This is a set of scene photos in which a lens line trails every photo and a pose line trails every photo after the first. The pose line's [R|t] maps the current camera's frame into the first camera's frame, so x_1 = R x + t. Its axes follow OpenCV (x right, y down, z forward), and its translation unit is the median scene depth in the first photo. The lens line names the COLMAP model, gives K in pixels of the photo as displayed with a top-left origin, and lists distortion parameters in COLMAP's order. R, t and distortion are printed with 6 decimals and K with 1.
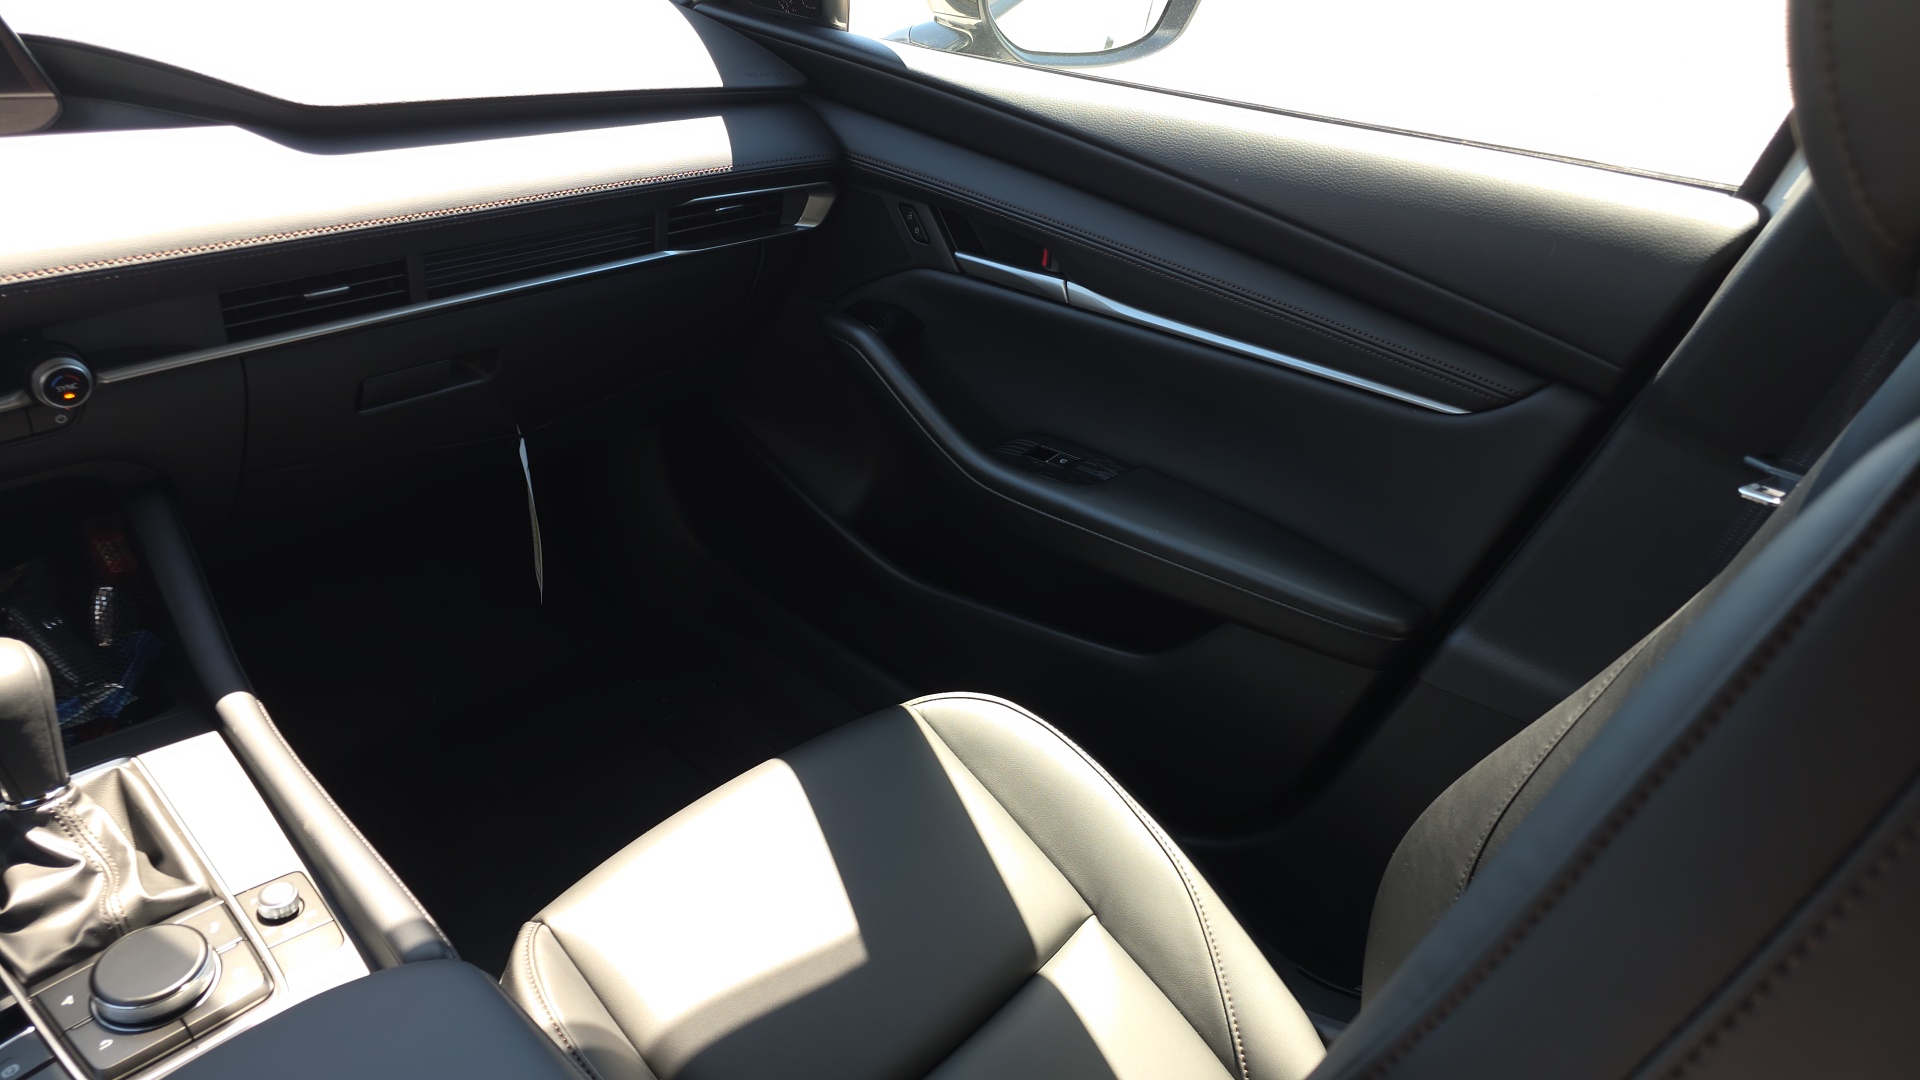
lens RADIAL K [[1309.8, 0, 963.6], [0, 1309.8, 554.5], [0, 0, 1]] dist [0.056888, -0.054889]
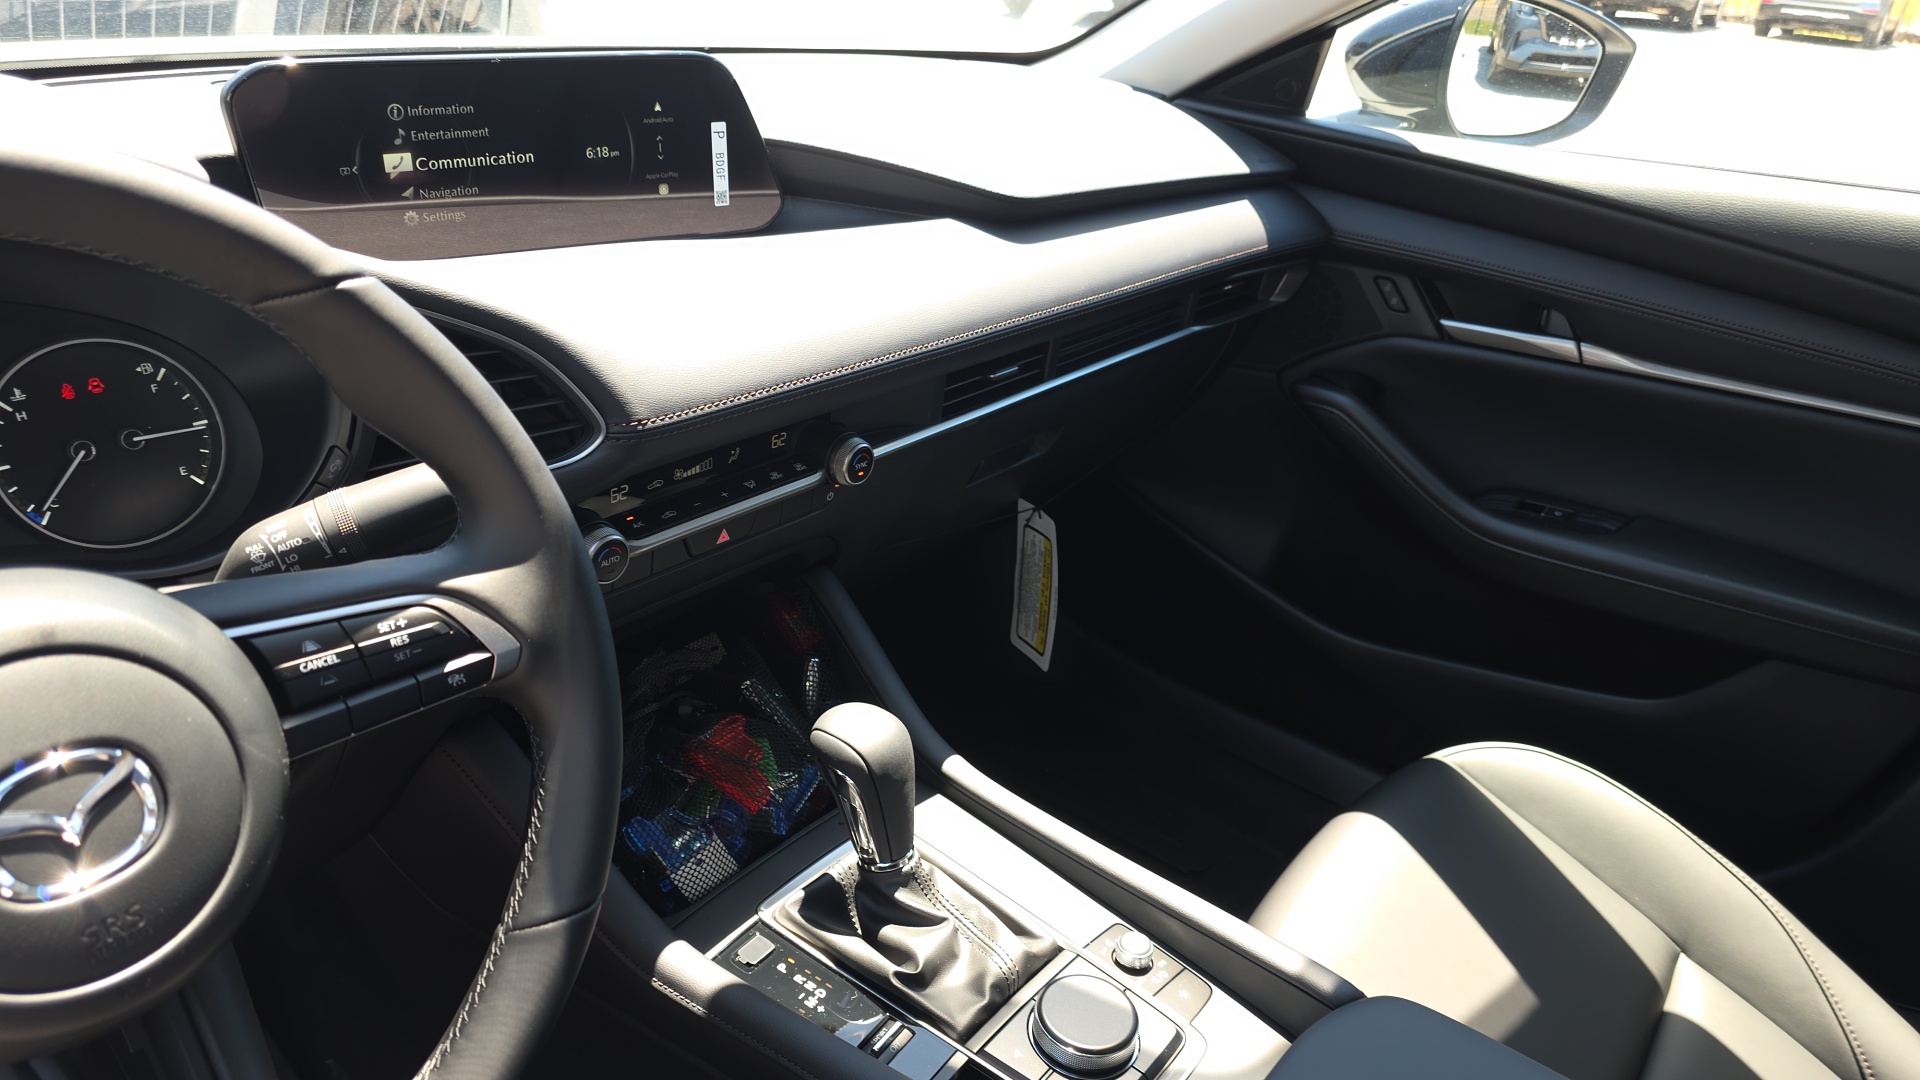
lens RADIAL K [[1309.8, 0, 948.6], [0, 1309.8, 552.9], [0, 0, 1]] dist [0.056888, -0.054889]
pose [[0.998261, -0.036859, 0.045994, -0.605509], [0.039884, 0.996978, -0.066672, 0.014053], [-0.043397, 0.068390, 0.996714, -0.028272]]
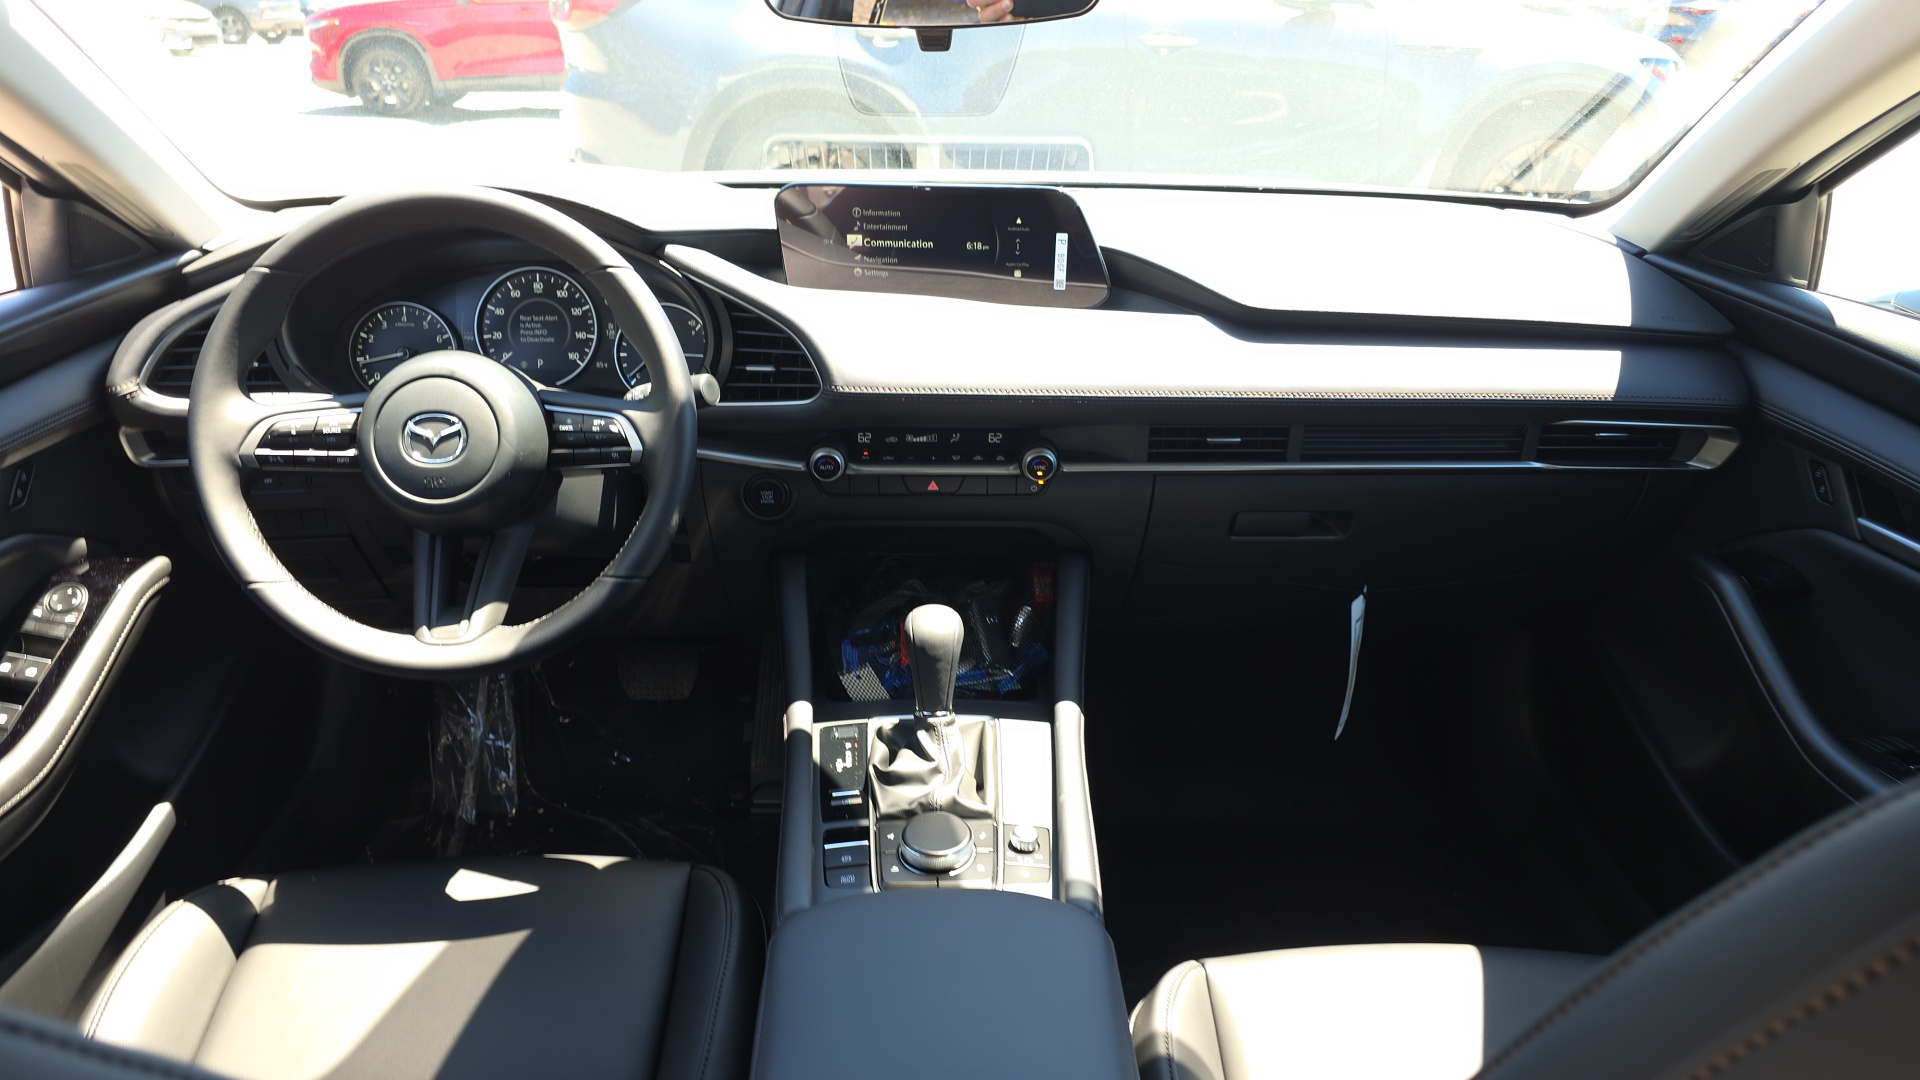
lens RADIAL K [[1309.8, 0, 950.3], [0, 1309.8, 542.7], [0, 0, 1]] dist [0.056888, -0.054889]
pose [[0.686158, 0.209863, -0.696523, 0.283940], [-0.329780, 0.943180, -0.040692, 0.045220], [0.648407, 0.257621, 0.716379, -0.100330]]
